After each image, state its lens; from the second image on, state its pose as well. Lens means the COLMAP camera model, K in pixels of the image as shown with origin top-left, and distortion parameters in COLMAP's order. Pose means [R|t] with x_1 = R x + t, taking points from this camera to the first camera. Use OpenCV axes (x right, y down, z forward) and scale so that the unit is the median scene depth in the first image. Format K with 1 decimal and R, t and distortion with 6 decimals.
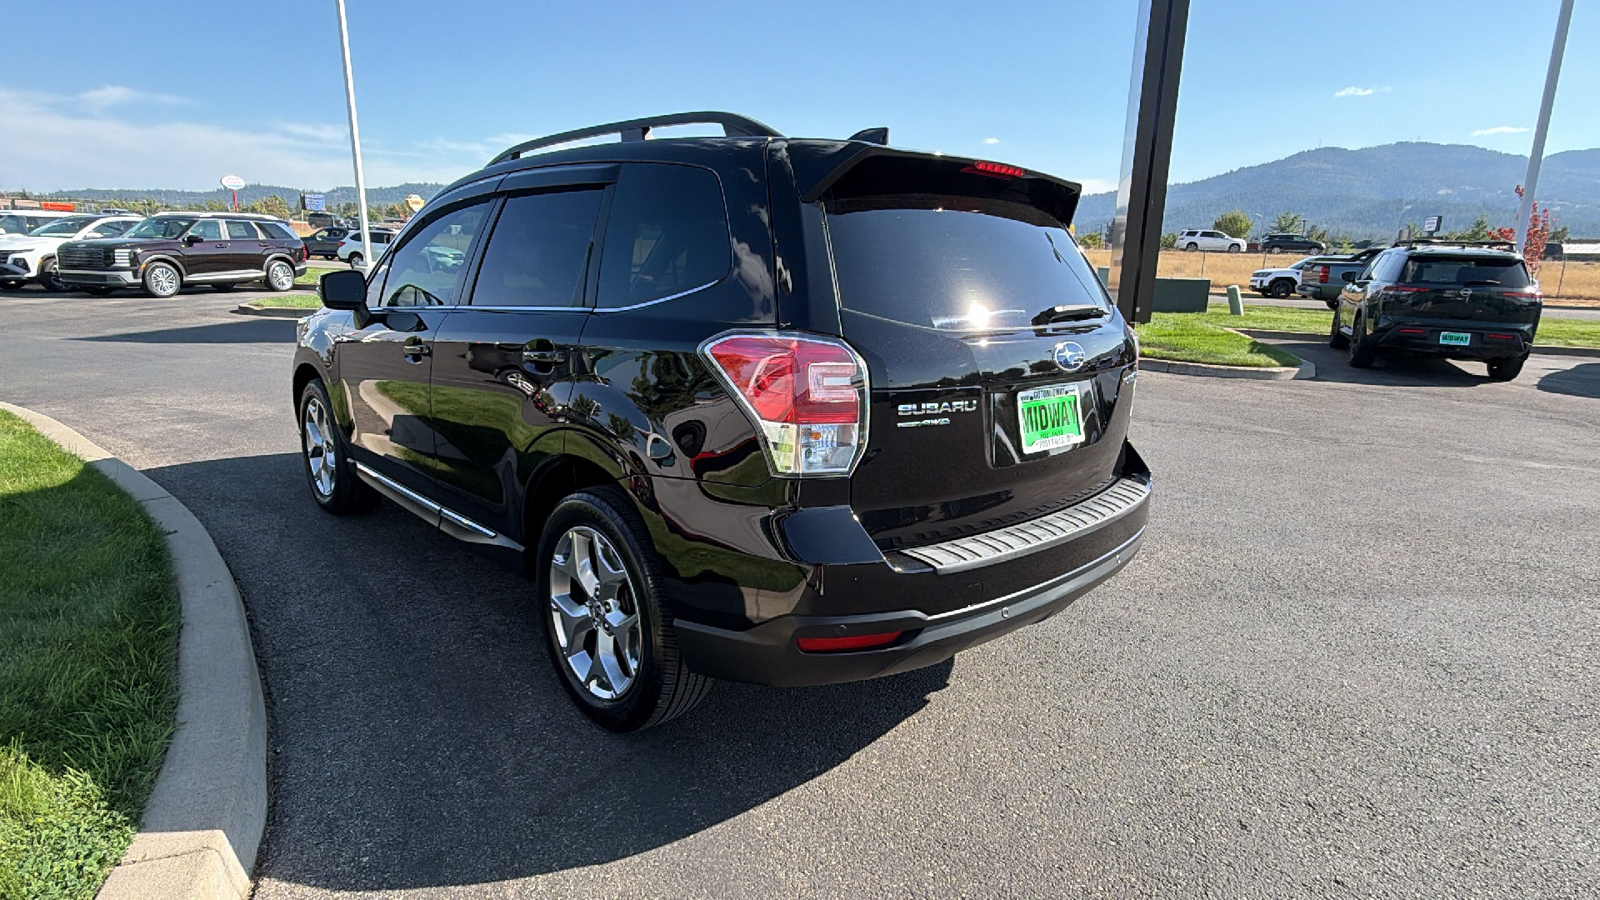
lens RADIAL K [[838.1, 0, 798.4], [0, 838.1, 447.7], [0, 0, 1]] dist [0.001186, -0.000804]
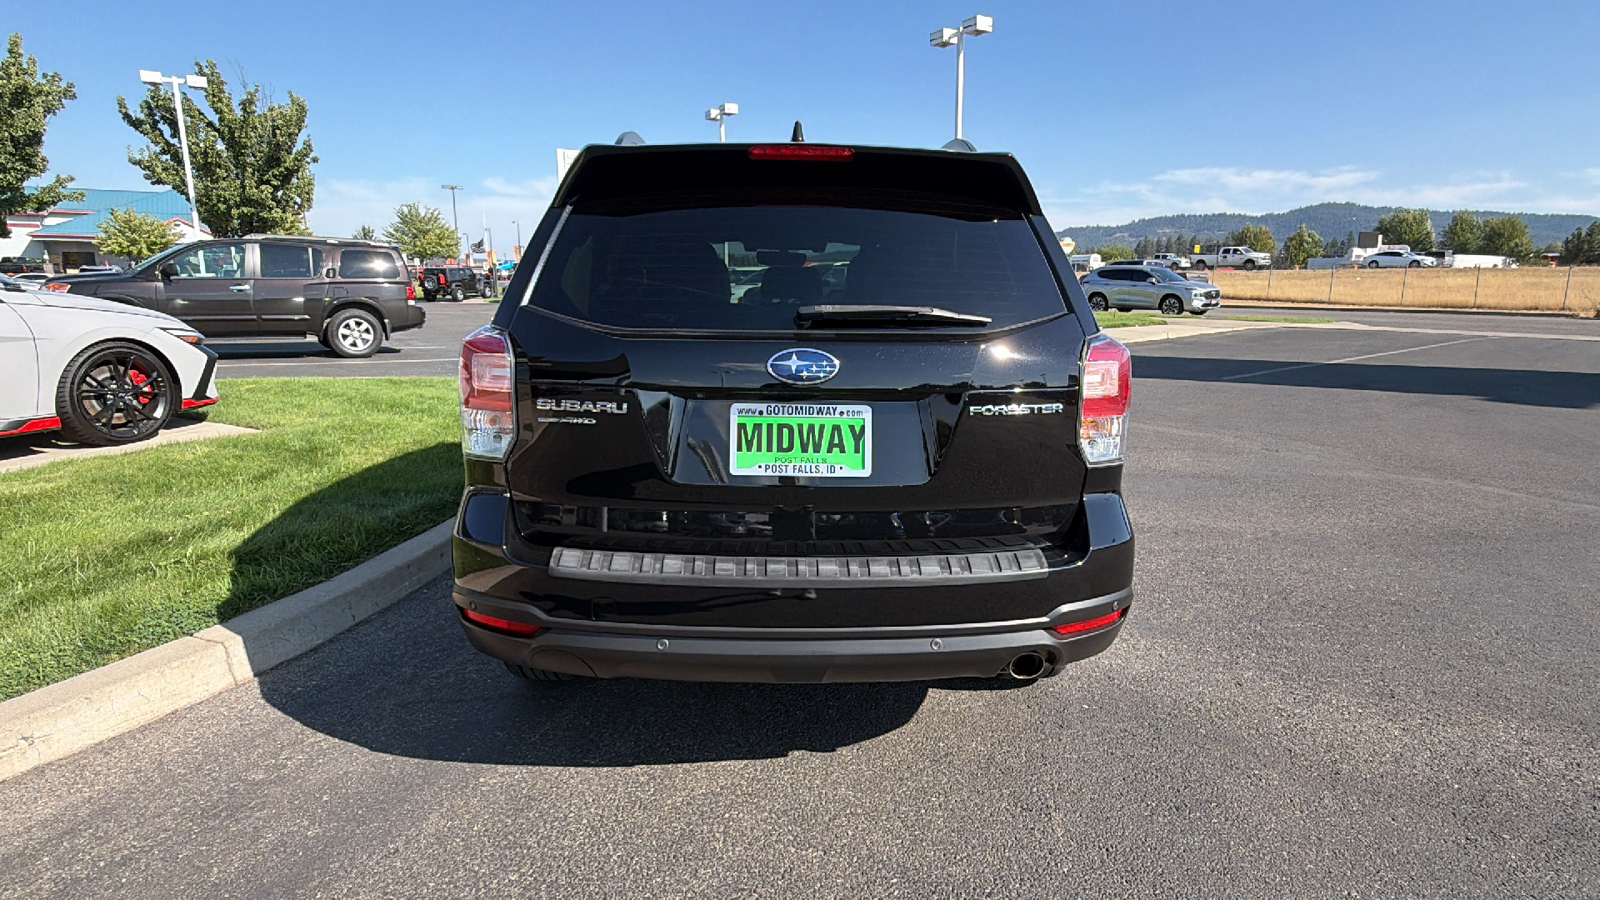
lens RADIAL K [[838.1, 0, 798.4], [0, 838.1, 447.7], [0, 0, 1]] dist [0.001186, -0.000804]
pose [[0.746721, 0.102729, -0.657156, 0.113644], [-0.131673, 0.991279, 0.005342, -0.004386], [0.651974, 0.082541, 0.753735, 0.049879]]
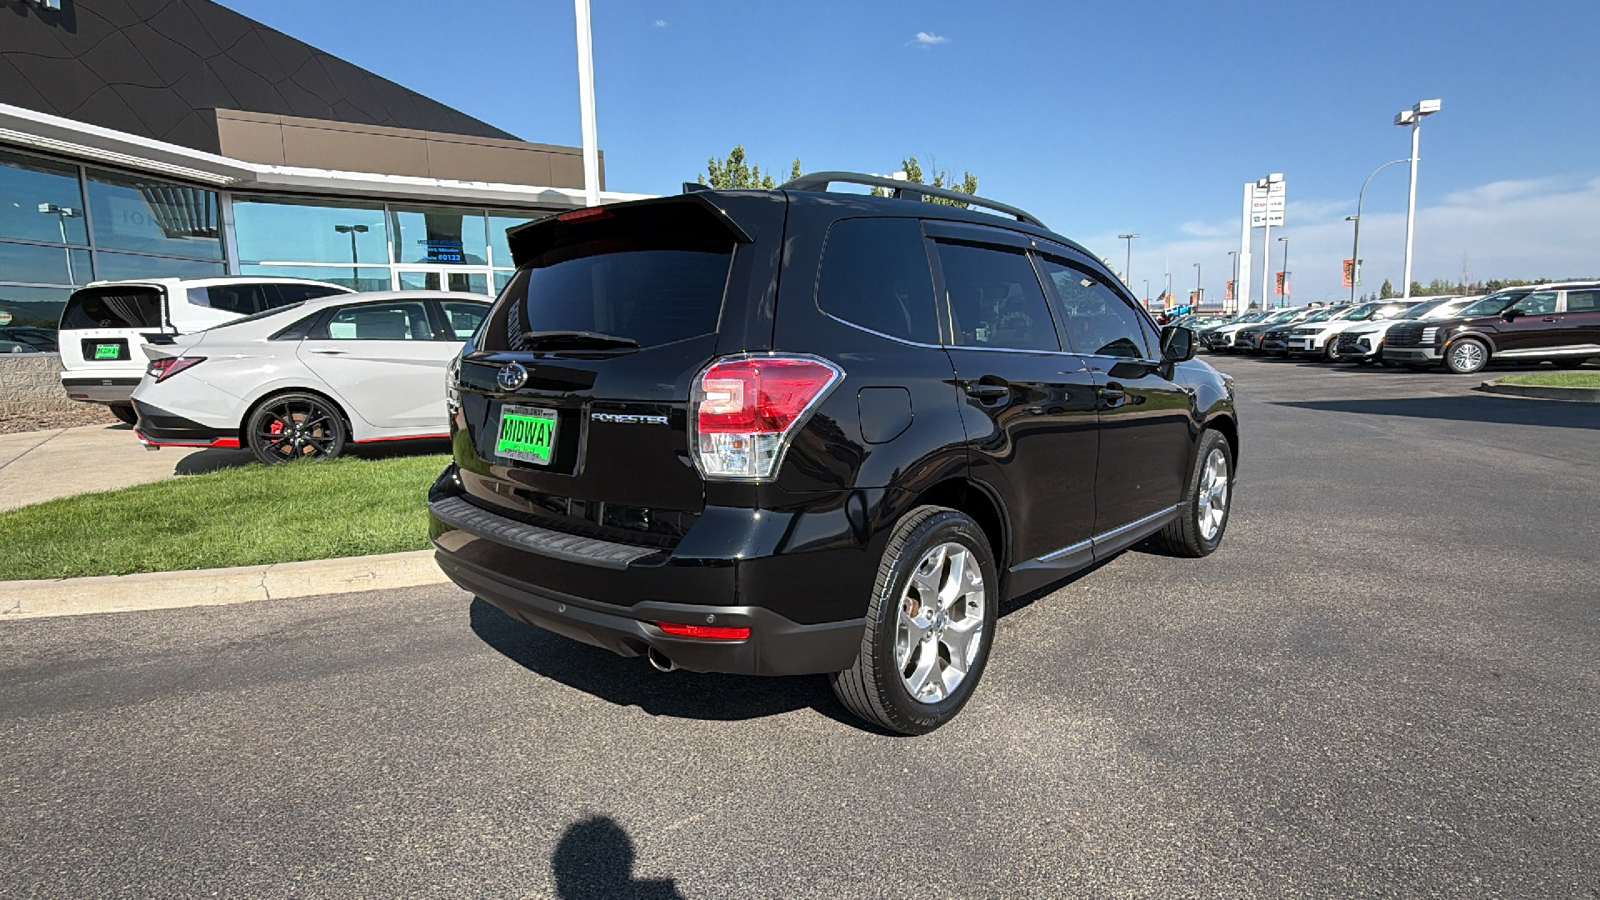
lens RADIAL K [[838.1, 0, 798.4], [0, 838.1, 447.7], [0, 0, 1]] dist [0.001186, -0.000804]
pose [[0.063989, 0.100263, -0.992901, 0.191001], [-0.196948, 0.976641, 0.085928, -0.024713], [0.978323, 0.190052, 0.082240, 0.170188]]
